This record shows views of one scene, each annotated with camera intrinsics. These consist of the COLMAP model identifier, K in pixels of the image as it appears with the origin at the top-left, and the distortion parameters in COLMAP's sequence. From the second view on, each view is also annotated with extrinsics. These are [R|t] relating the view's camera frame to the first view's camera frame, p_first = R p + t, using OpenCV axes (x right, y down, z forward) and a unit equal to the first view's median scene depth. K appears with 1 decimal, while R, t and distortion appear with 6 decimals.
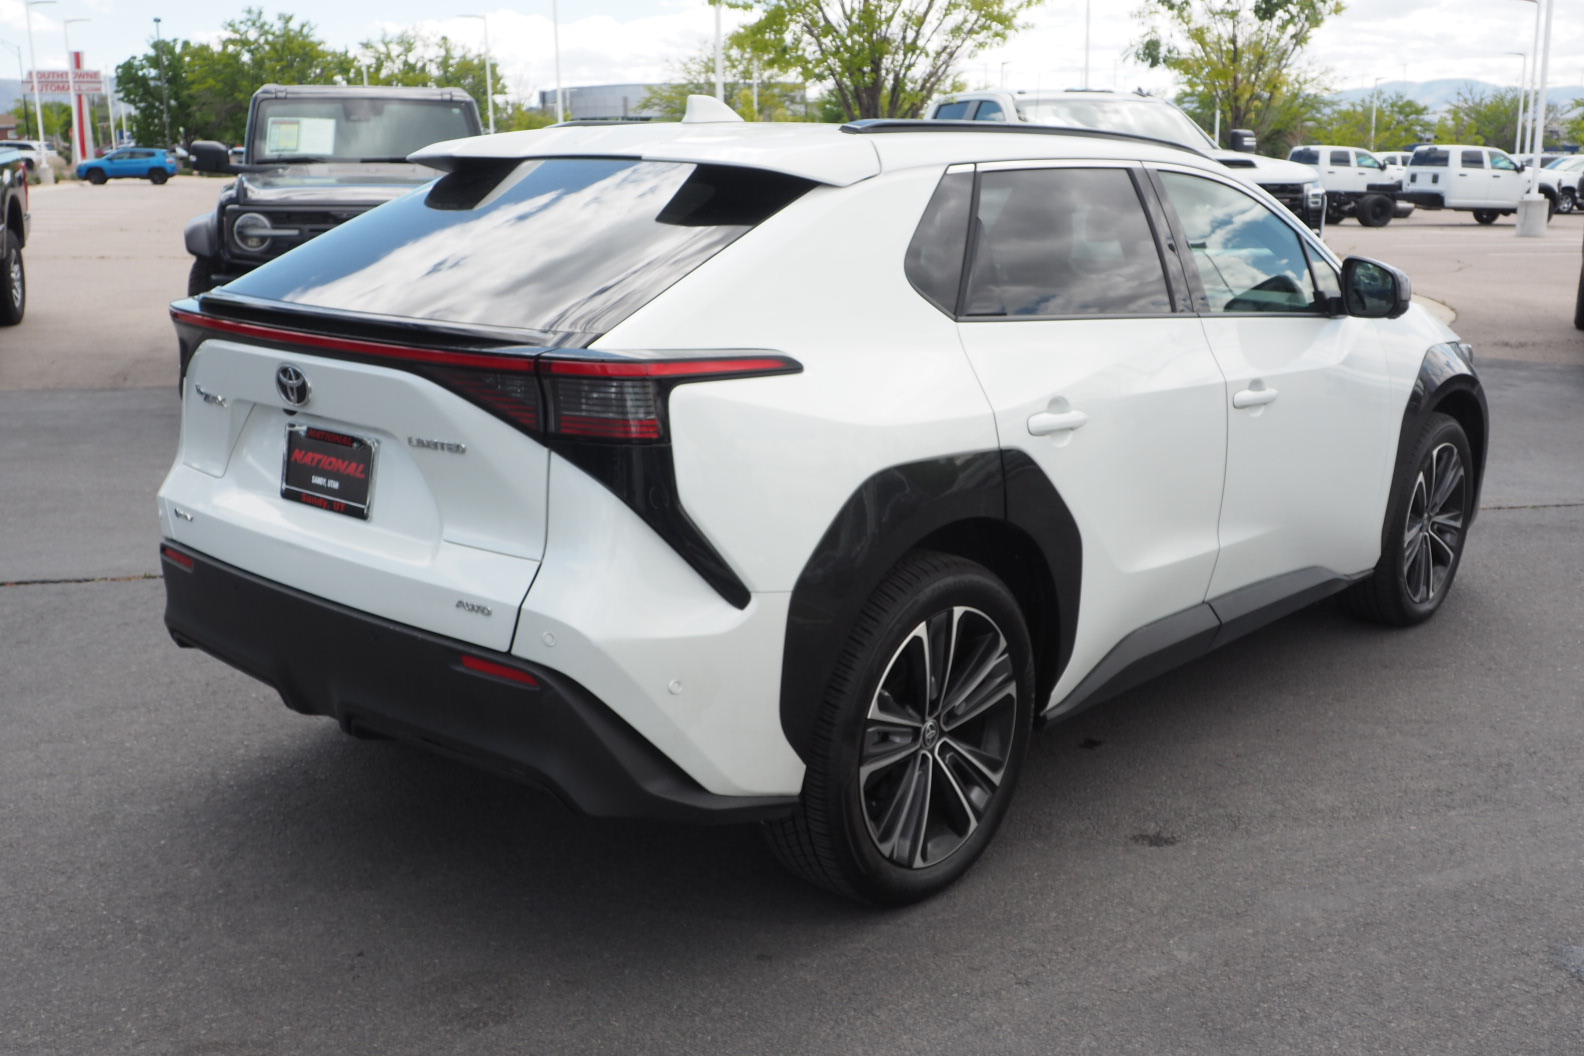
lens RADIAL K [[1588.6, 0, 792.0], [0, 1588.6, 528.0], [0, 0, 1]] dist [-0.014583, -0.011280]
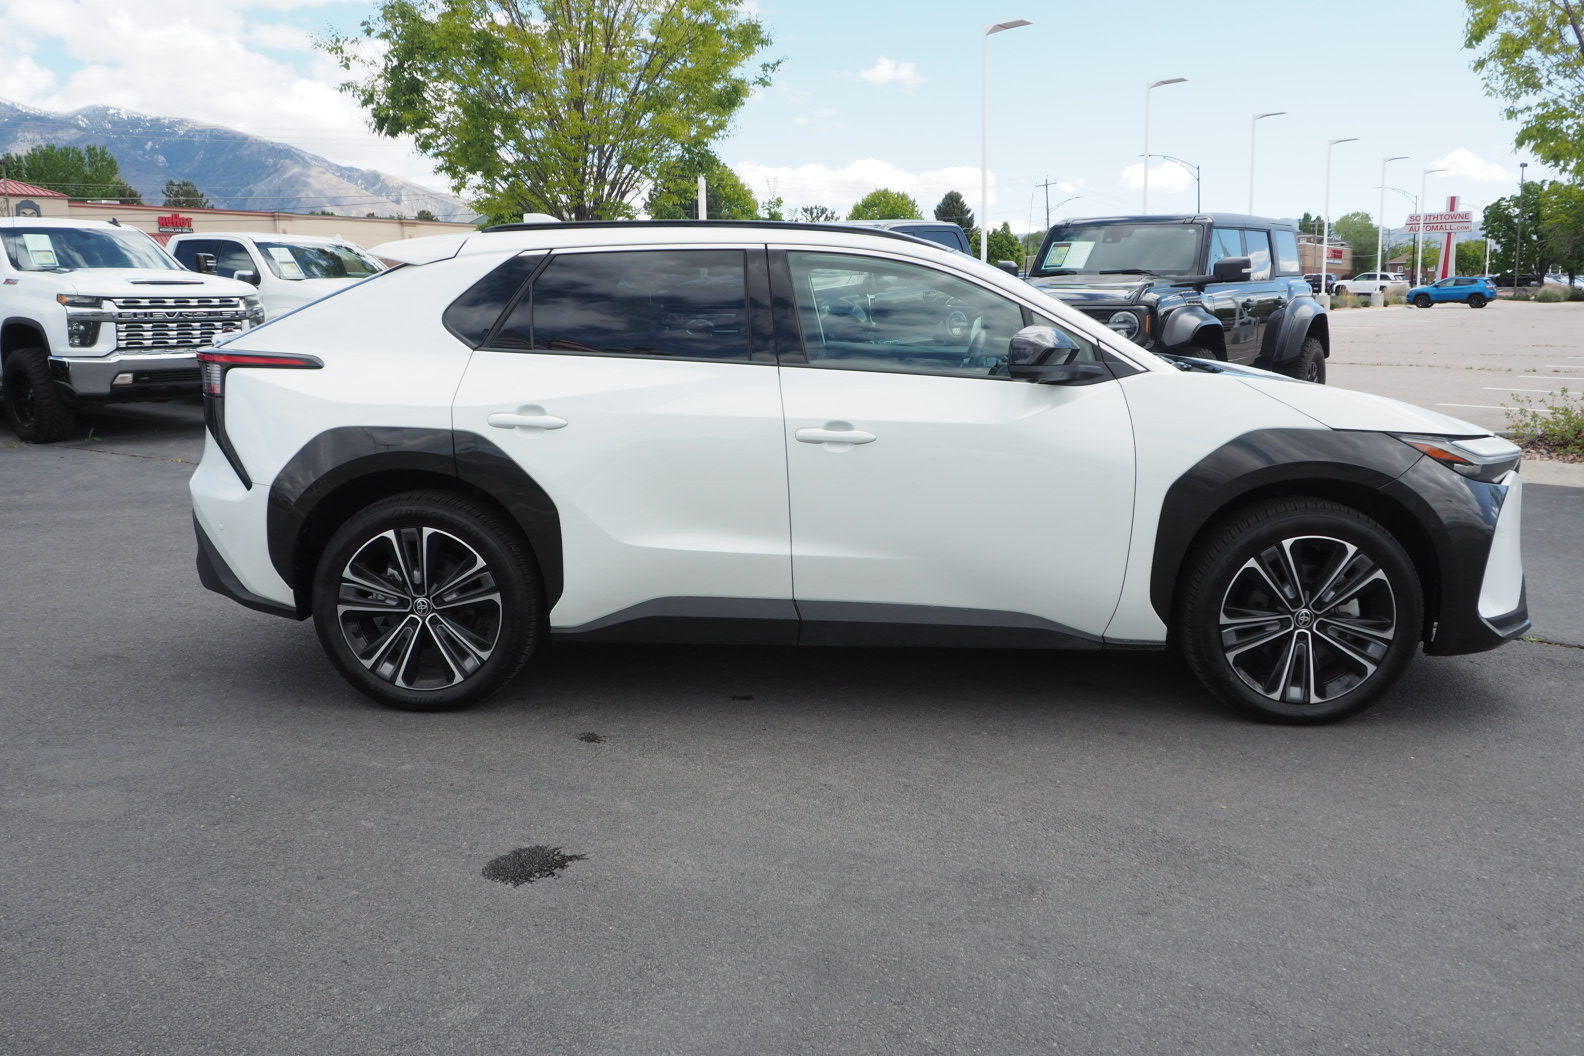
lens RADIAL K [[1362.2, 0, 792.0], [0, 1362.2, 528.0], [0, 0, 1]] dist [-0.020151, 0.003211]
pose [[0.619676, 0.123033, -0.775154, 1.113725], [-0.165572, 0.985903, 0.024121, -0.034288], [0.767194, 0.113396, 0.631312, 0.343862]]
